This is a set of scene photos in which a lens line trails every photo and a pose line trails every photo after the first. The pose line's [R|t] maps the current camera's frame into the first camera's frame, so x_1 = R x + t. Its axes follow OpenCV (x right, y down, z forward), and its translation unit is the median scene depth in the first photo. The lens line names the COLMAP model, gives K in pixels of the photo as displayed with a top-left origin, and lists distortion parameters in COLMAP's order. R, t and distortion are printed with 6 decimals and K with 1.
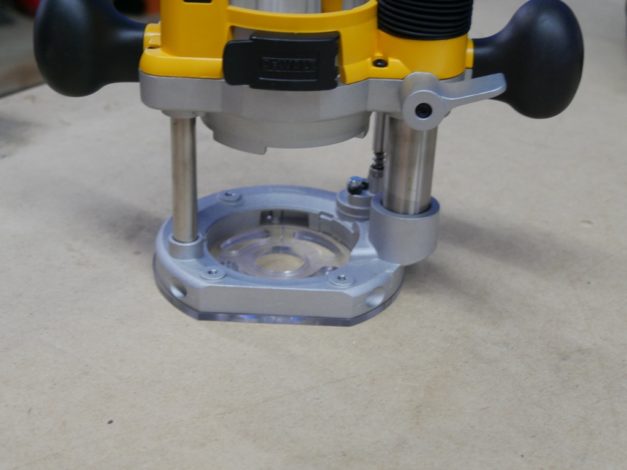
lens RADIAL K [[1096.3, 0, 313.5], [0, 1096.3, 235.0], [0, 0, 1]] dist [0.001566, 0.226194]
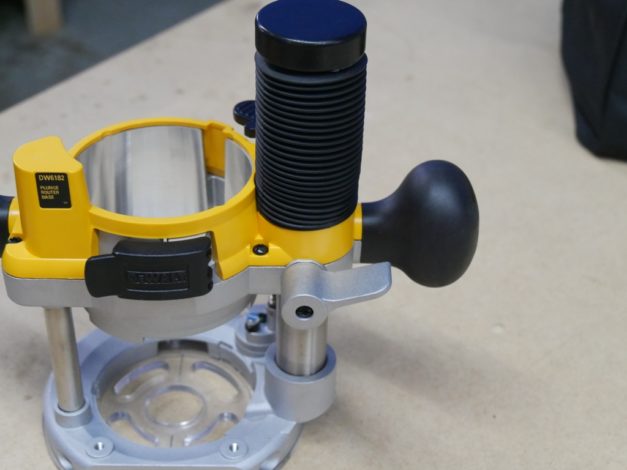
lens RADIAL K [[1096.3, 0, 313.5], [0, 1096.3, 235.0], [0, 0, 1]] dist [0.001566, 0.226194]
pose [[0.999285, -0.031988, 0.020160, 0.080417], [0.028718, 0.988923, 0.145627, -0.278777], [-0.024595, -0.144943, 0.989134, 0.066821]]
